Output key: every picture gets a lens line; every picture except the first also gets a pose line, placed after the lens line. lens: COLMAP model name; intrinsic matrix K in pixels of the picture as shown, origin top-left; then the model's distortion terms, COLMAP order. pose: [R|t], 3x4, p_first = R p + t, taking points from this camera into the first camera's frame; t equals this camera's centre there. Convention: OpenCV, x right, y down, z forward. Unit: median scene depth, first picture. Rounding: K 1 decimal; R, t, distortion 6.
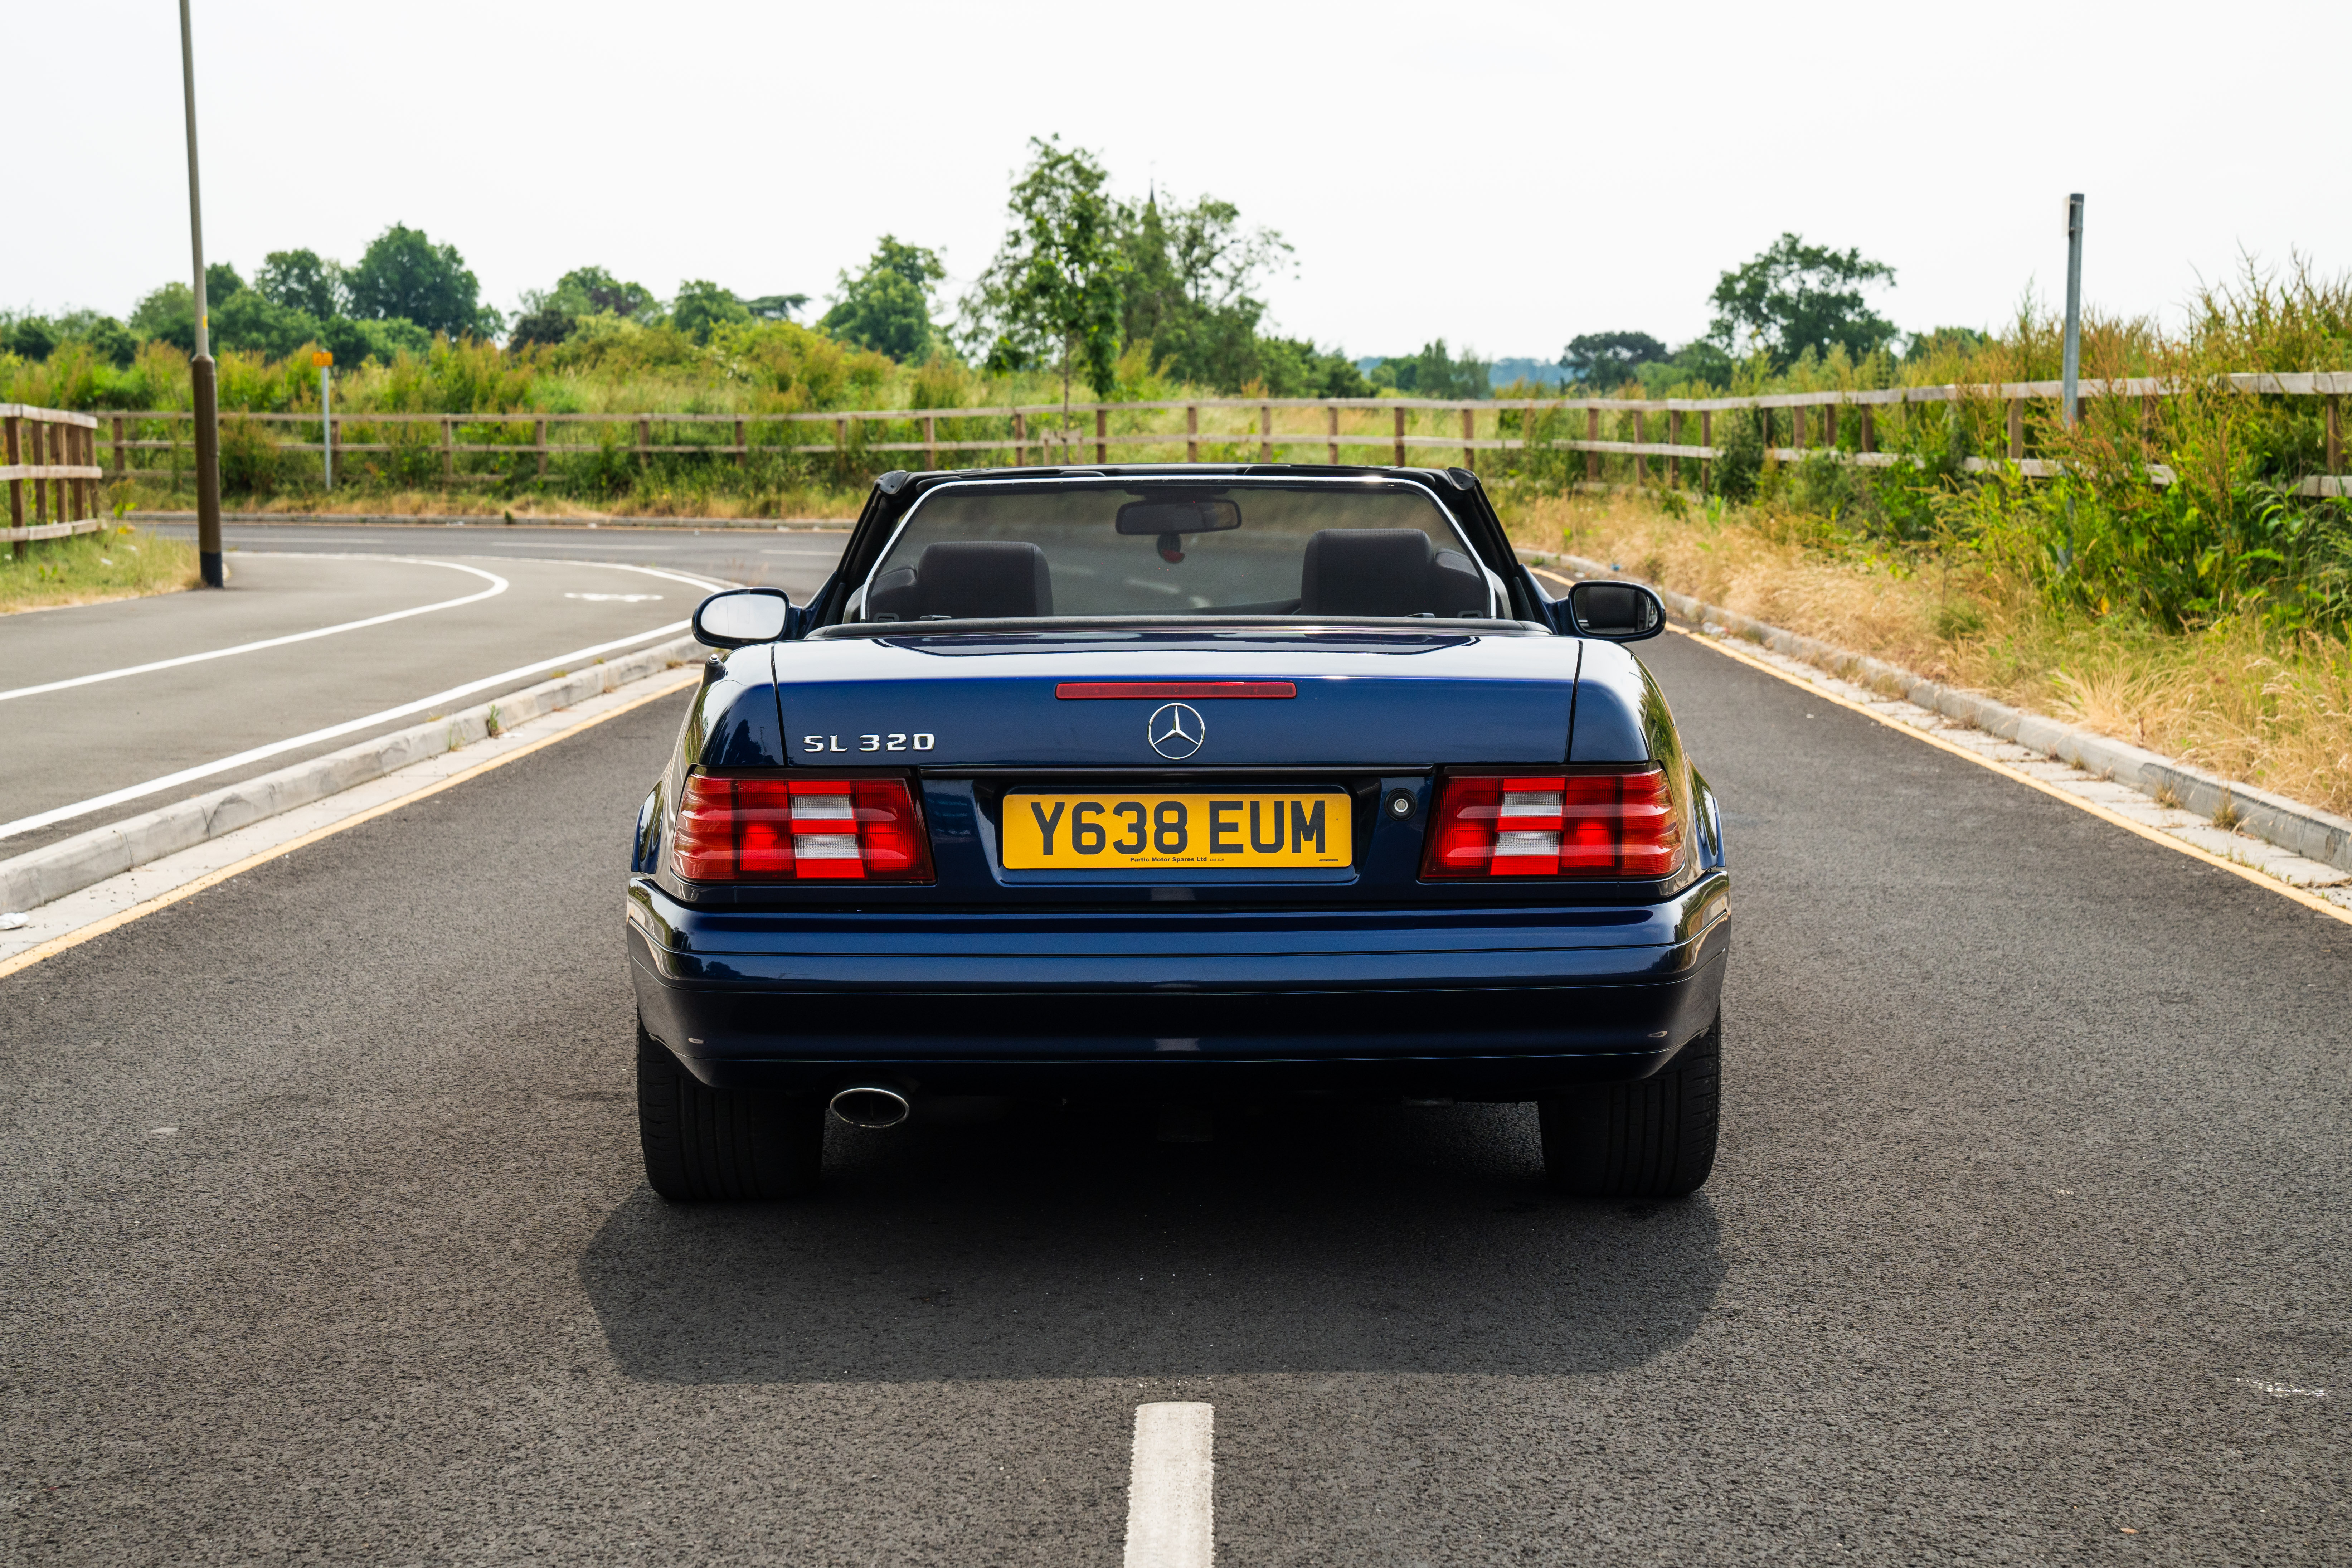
lens RADIAL K [[4118.0, 0, 1198.5], [0, 4118.0, 776.2], [0, 0, 1]] dist [0.248368, 0.241536]
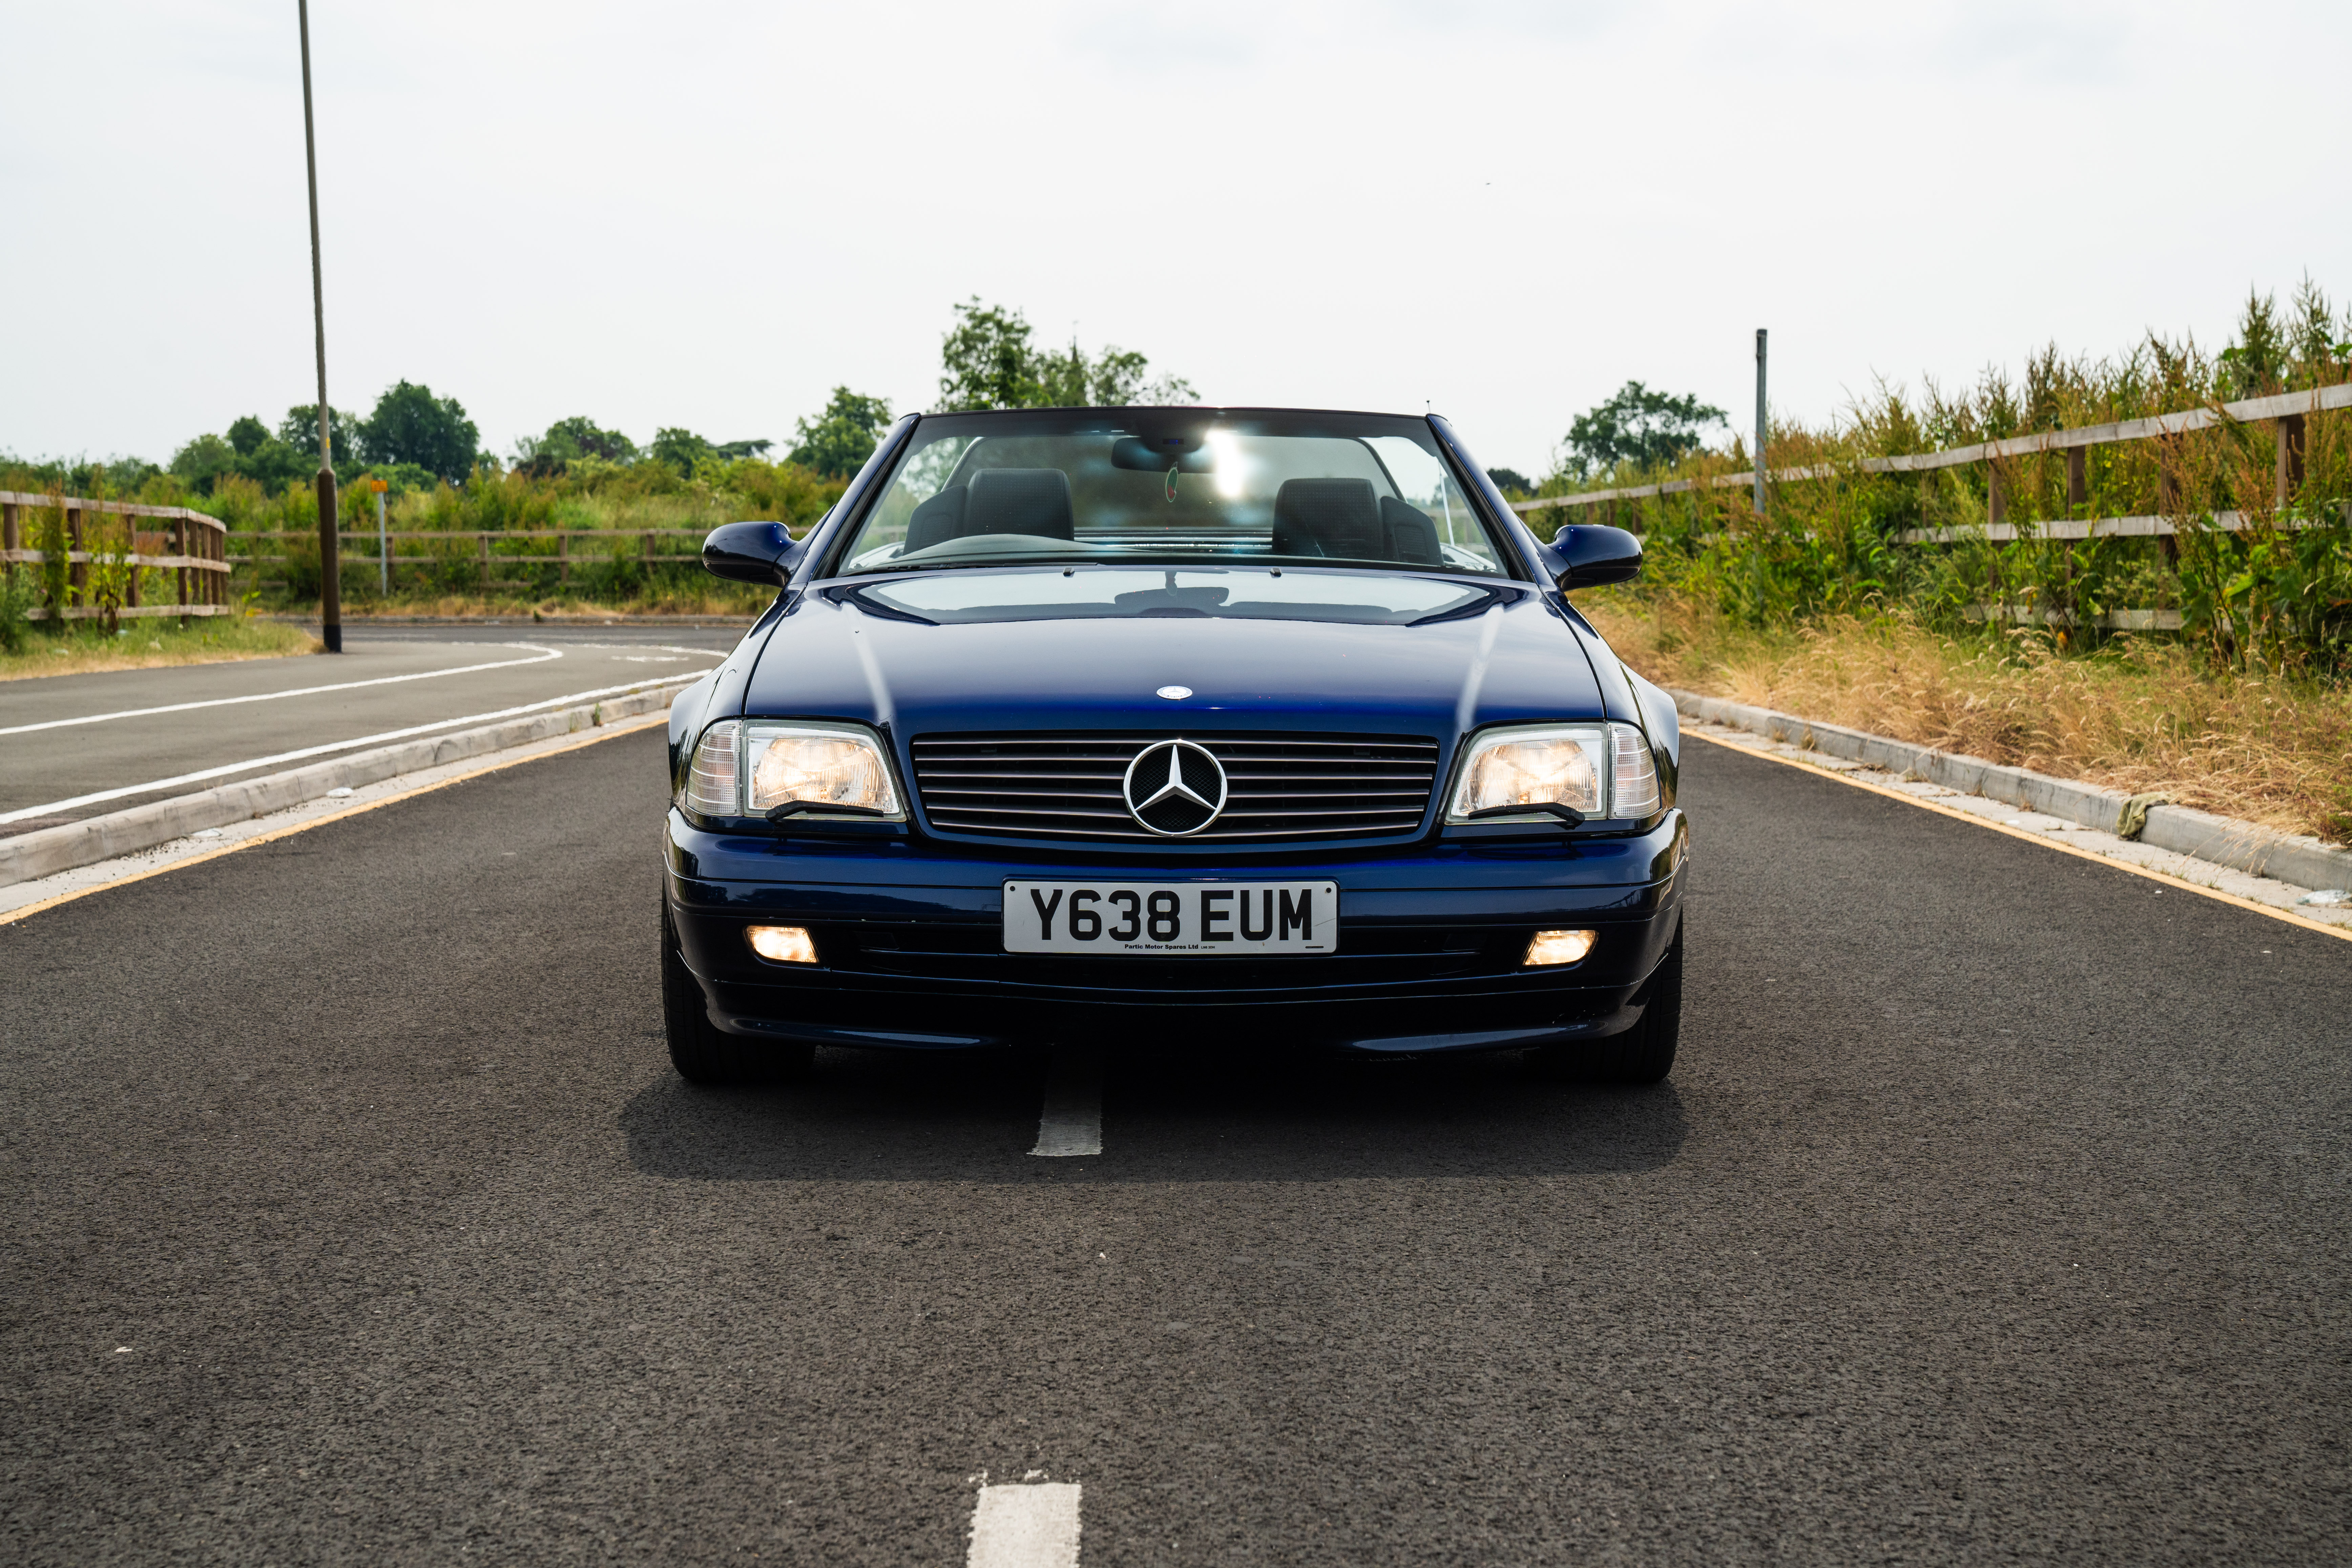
lens RADIAL K [[3697.2, 0, 1179.5], [0, 3697.2, 823.2], [0, 0, 1]] dist [0.233612, -0.045194]
pose [[0.999838, -0.008058, 0.016105, 0.001326], [0.008270, 0.999879, -0.013152, 0.024216], [-0.015997, 0.013283, 0.999784, -0.138926]]
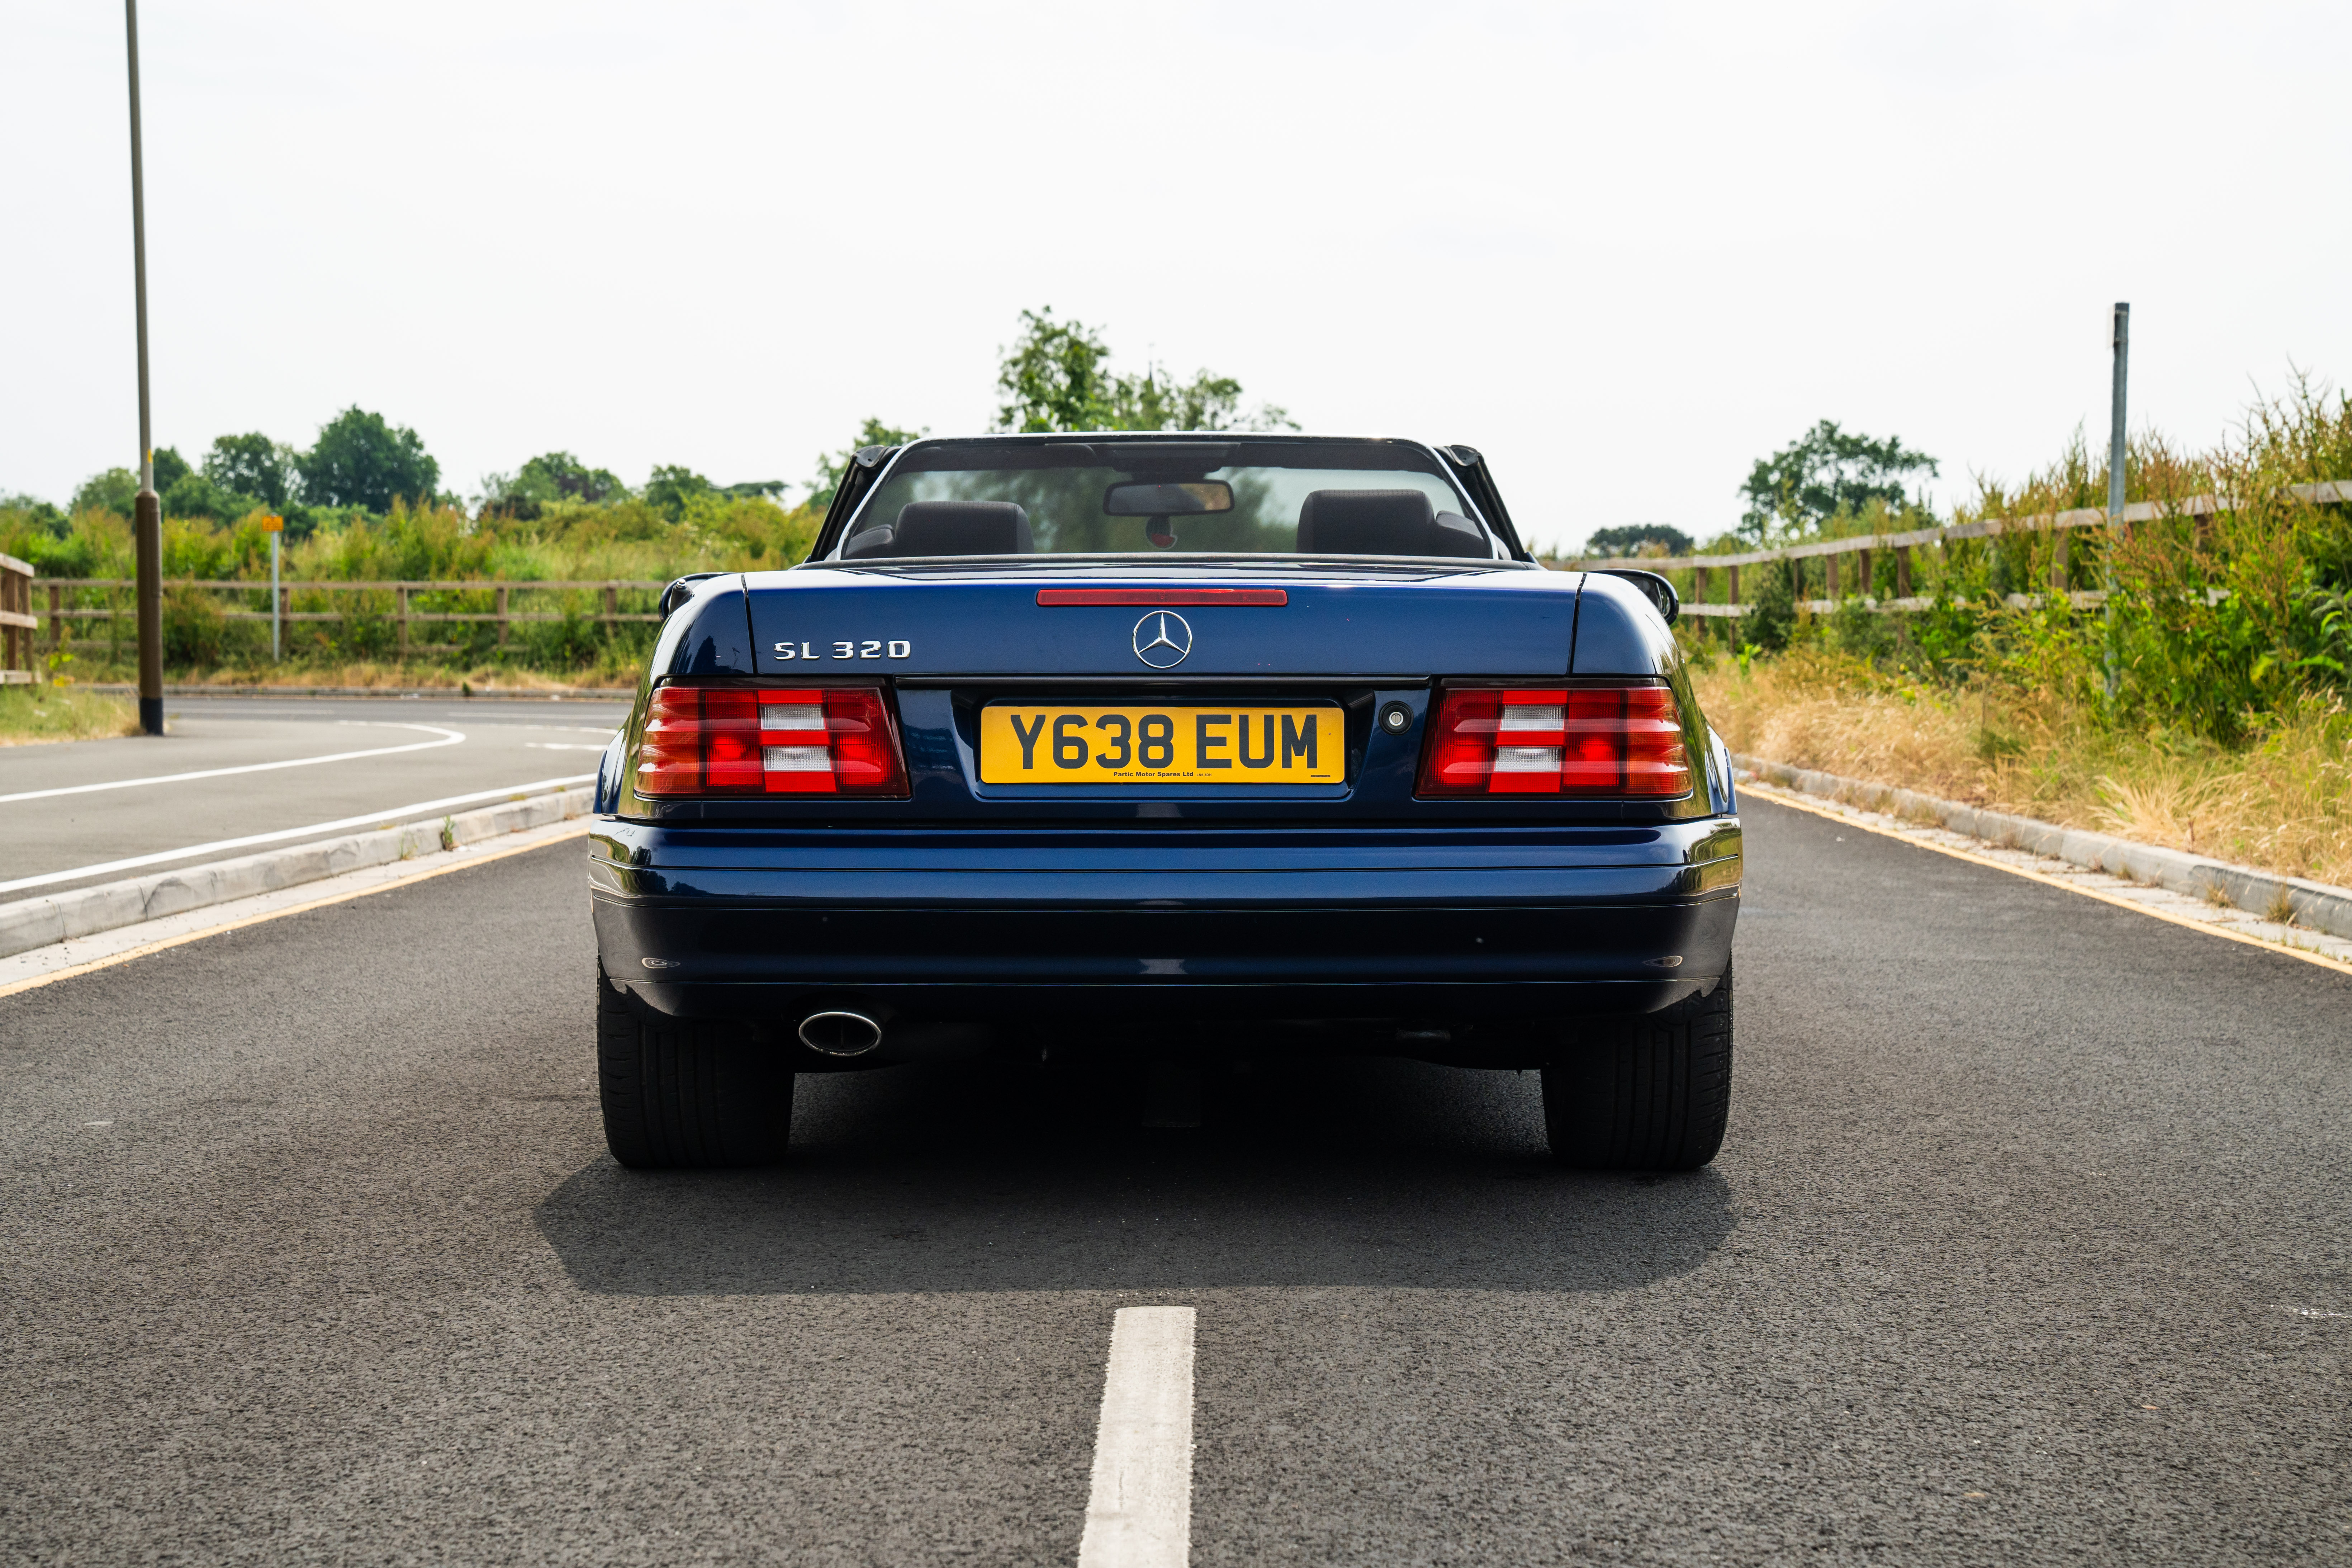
lens RADIAL K [[4387.0, 0, 1176.0], [0, 4387.0, 784.0], [0, 0, 1]] dist [0.275936, 0.279332]
pose [[0.999975, 0.005014, -0.005003, 0.000612], [-0.005253, 0.998788, -0.048930, 0.014352], [0.004752, 0.048955, 0.998790, -0.004002]]
